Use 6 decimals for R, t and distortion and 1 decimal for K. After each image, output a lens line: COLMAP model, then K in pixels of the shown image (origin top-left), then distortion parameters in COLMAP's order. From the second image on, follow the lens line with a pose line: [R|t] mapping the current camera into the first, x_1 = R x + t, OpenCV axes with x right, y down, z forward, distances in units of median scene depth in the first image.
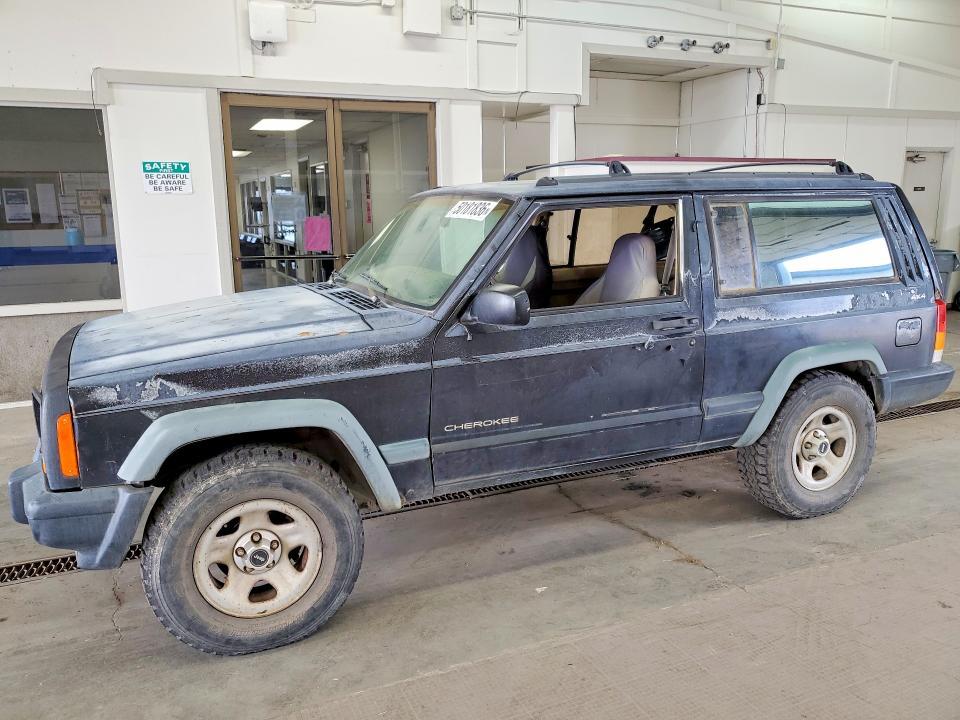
lens RADIAL K [[789.4, 0, 481.3], [0, 789.4, 374.9], [0, 0, 1]] dist [0.007006, 0.006156]
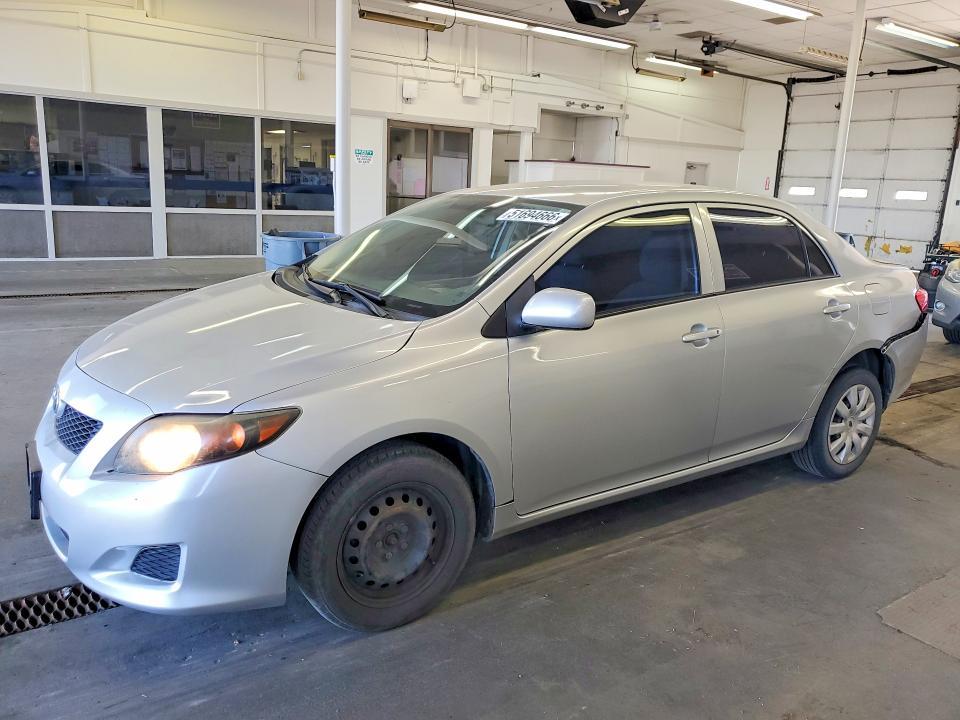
lens RADIAL K [[754.8, 0, 480.0], [0, 754.8, 360.0], [0, 0, 1]] dist [0.005142, 0.009062]
pose [[0.983055, 0.019620, 0.182257, -0.359518], [-0.024316, 0.999426, 0.023568, 0.207862], [-0.181690, -0.027600, 0.982968, -0.919708]]
